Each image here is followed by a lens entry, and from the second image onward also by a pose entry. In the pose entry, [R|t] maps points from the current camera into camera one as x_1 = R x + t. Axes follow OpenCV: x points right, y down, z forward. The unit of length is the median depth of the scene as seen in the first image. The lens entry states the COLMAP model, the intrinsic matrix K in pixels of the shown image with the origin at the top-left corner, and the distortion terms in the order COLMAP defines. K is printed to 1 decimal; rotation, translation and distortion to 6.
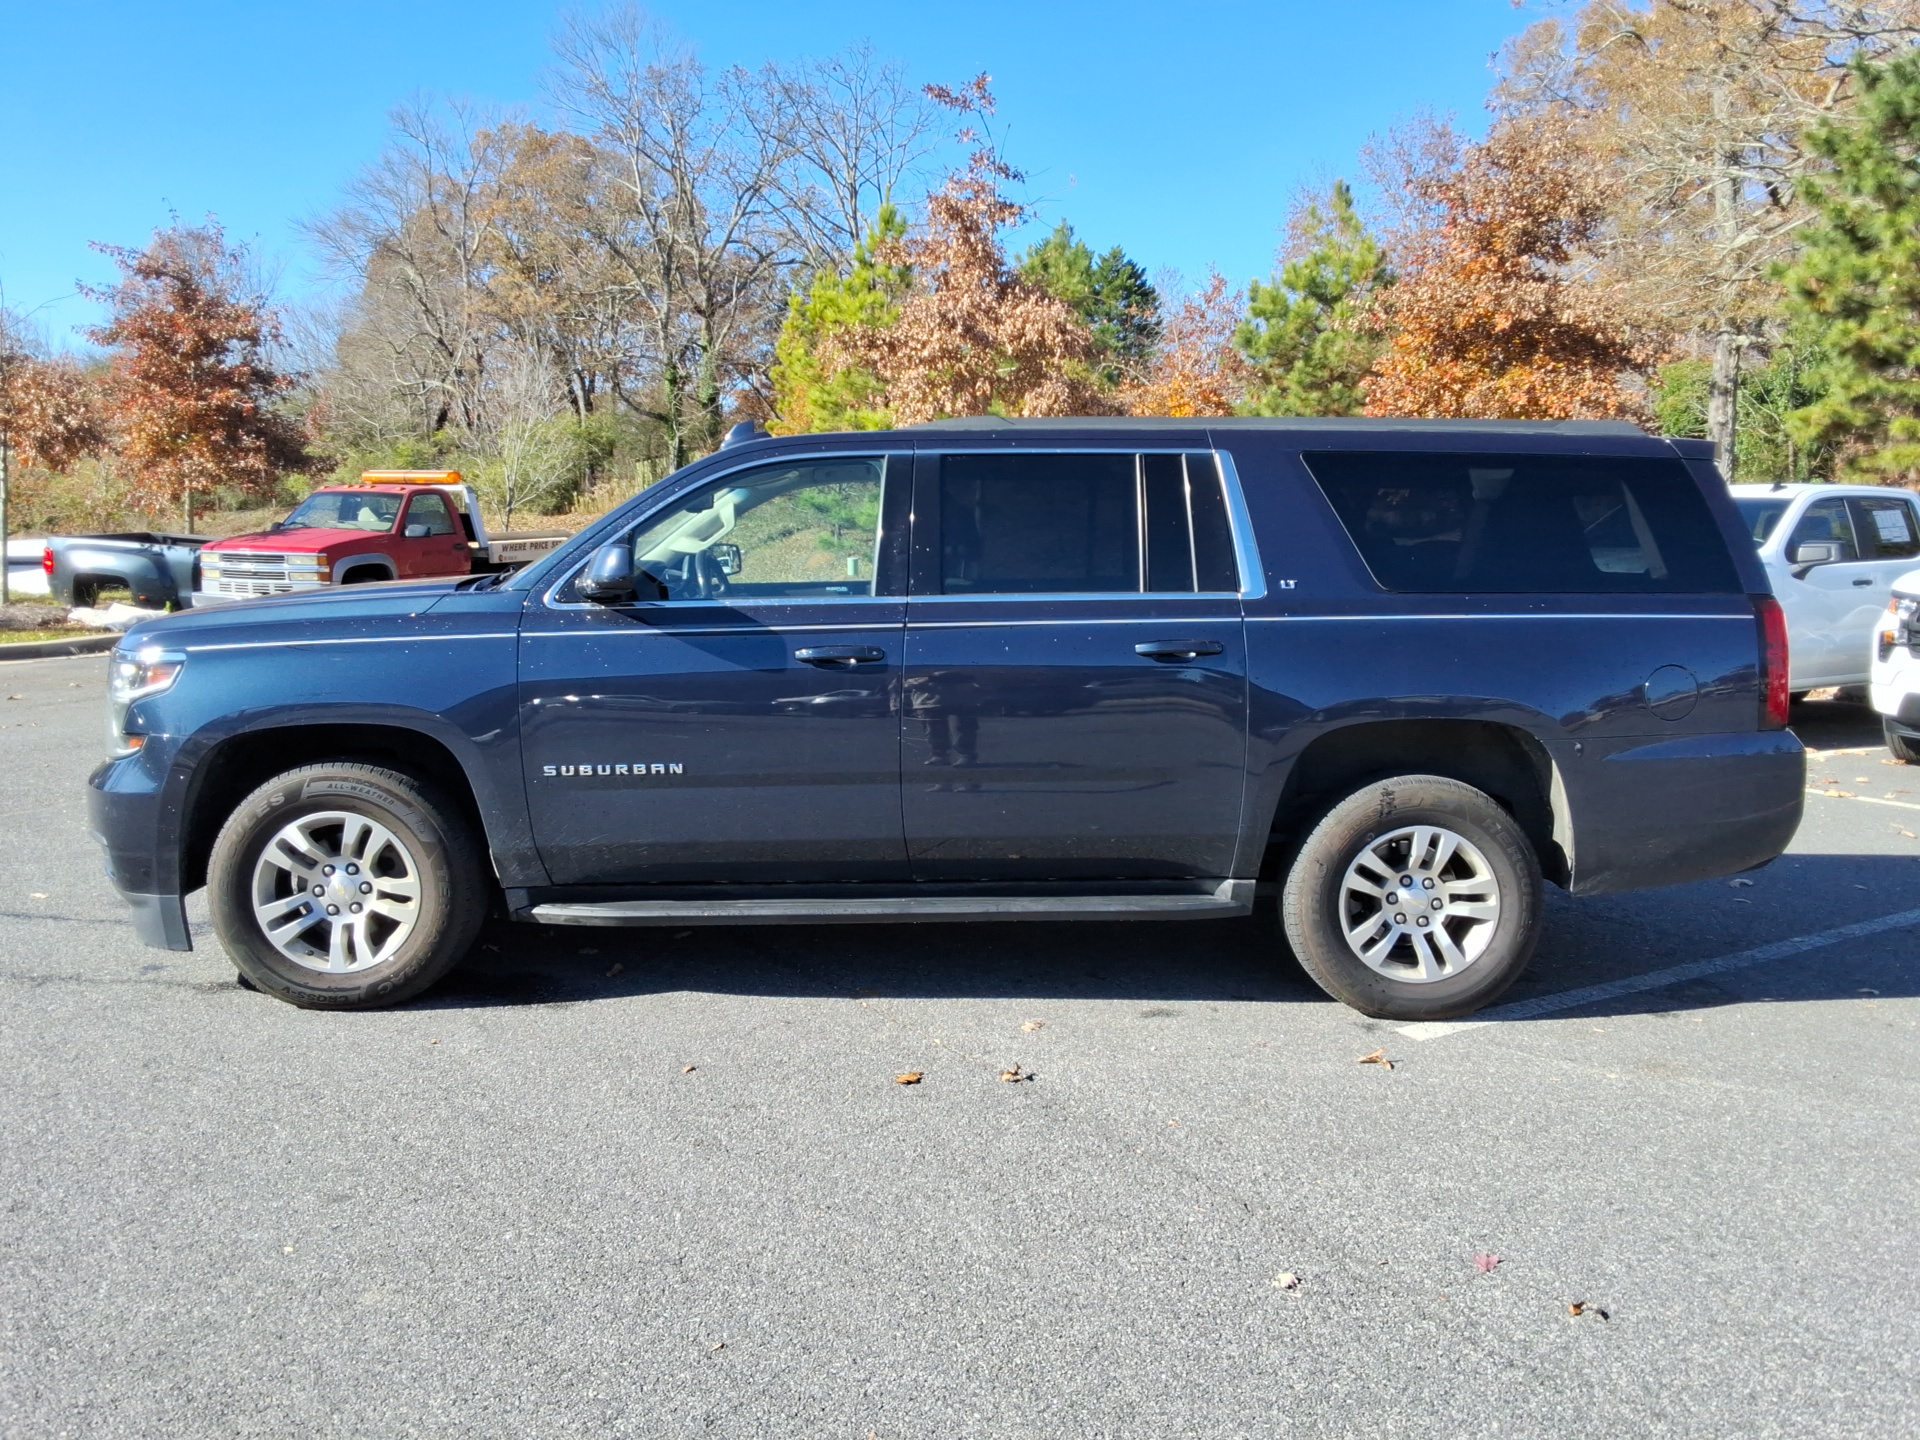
lens RADIAL K [[1539.2, 0, 969.3], [0, 1539.2, 708.3], [0, 0, 1]] dist [0.113170, -0.180999]
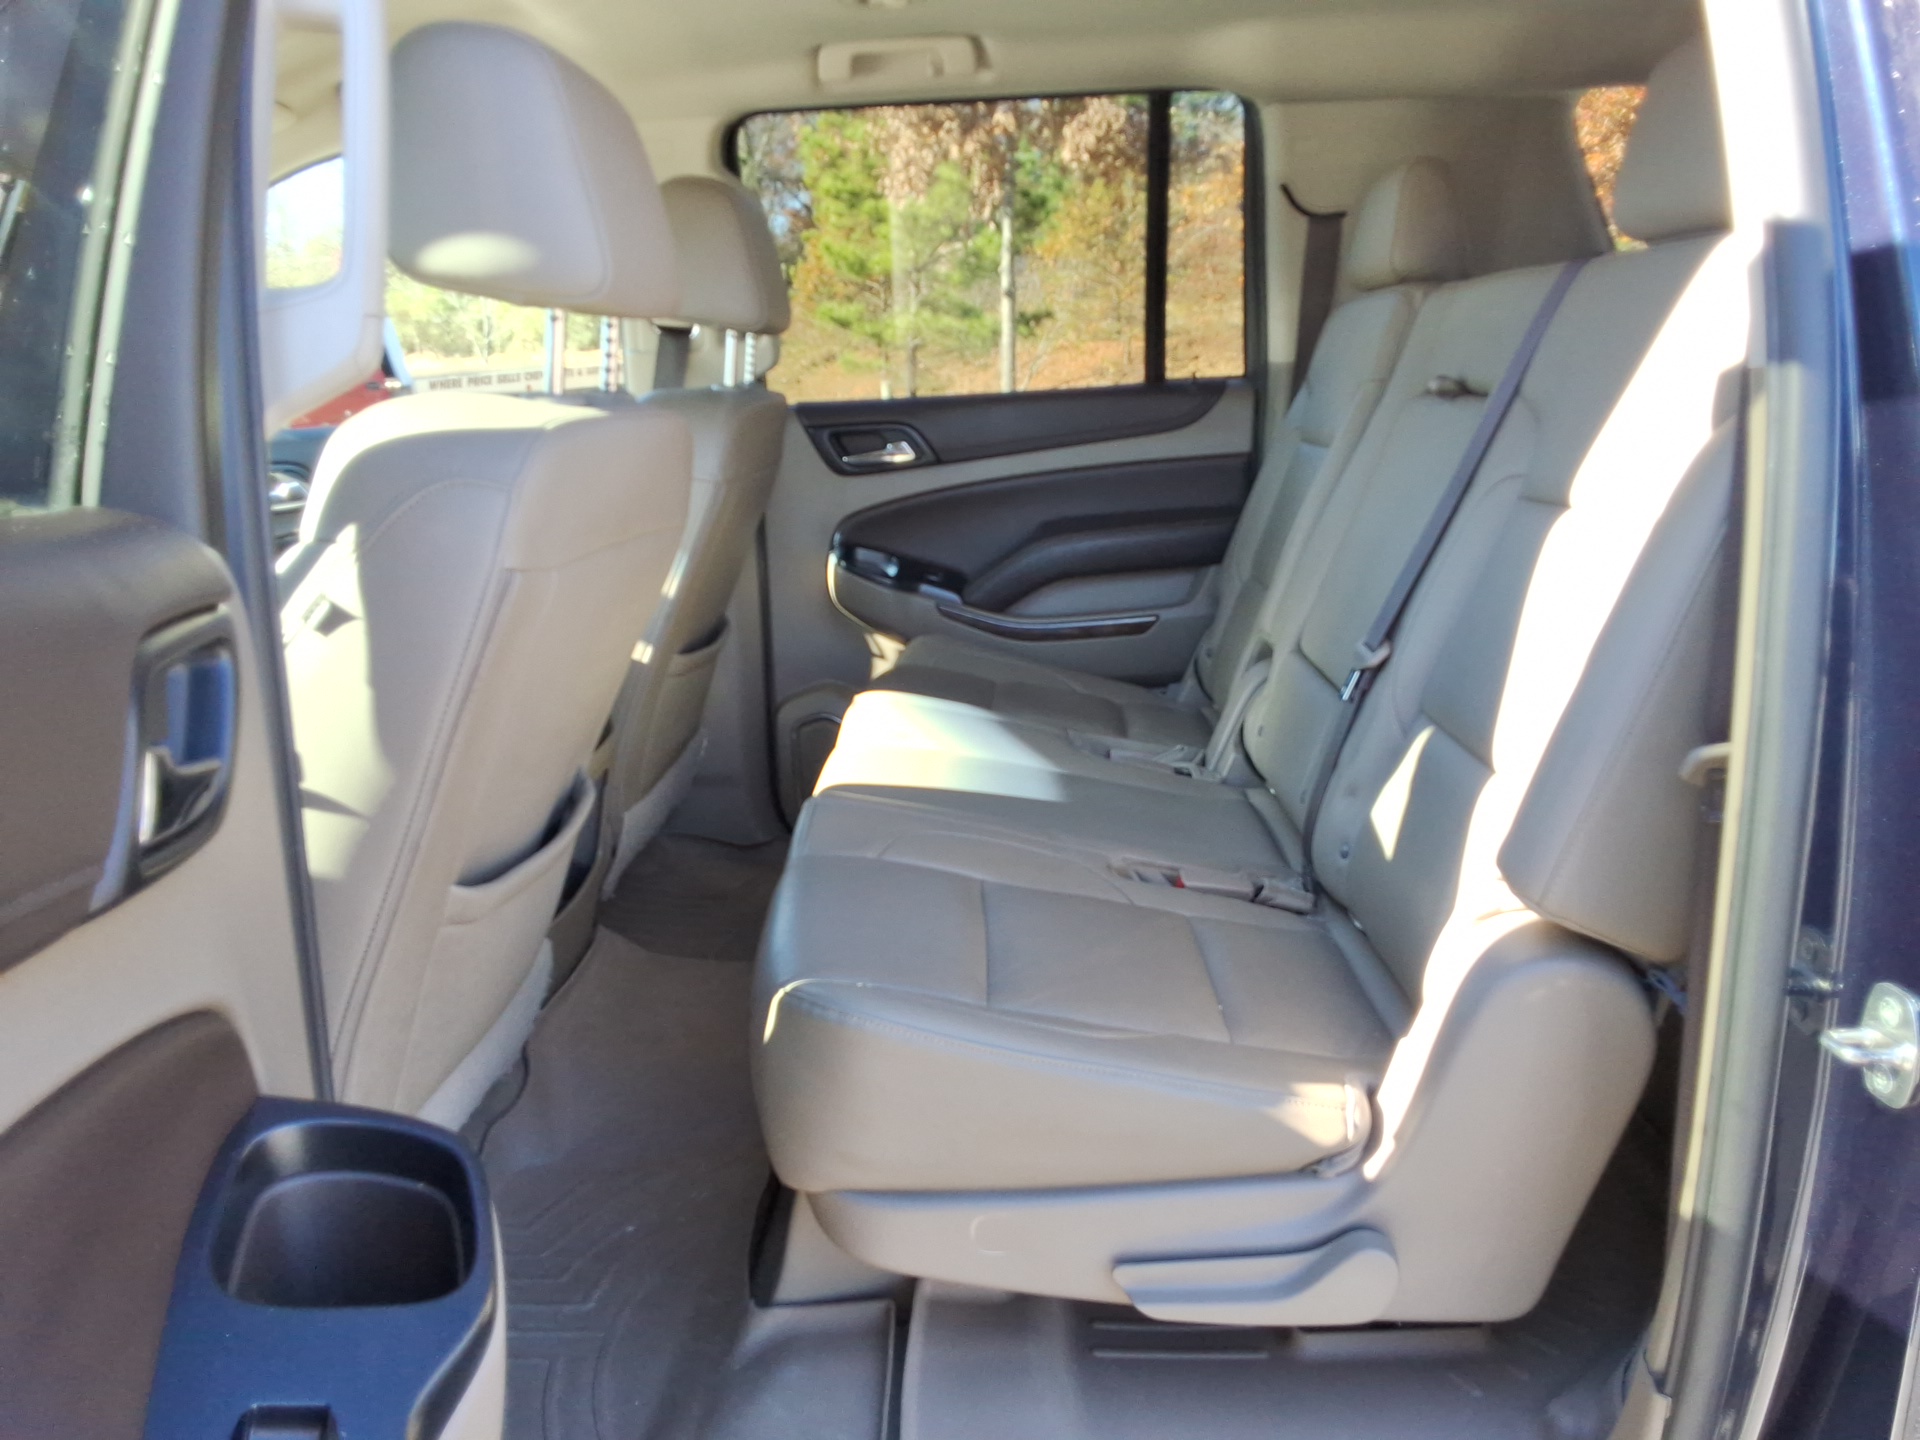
lens RADIAL K [[1539.2, 0, 969.3], [0, 1539.2, 708.3], [0, 0, 1]] dist [0.113170, -0.180999]
pose [[0.998029, -0.032631, -0.053611, 0.012068], [0.038383, 0.993186, 0.110042, -0.011445], [0.049655, -0.111882, 0.992480, 0.143415]]
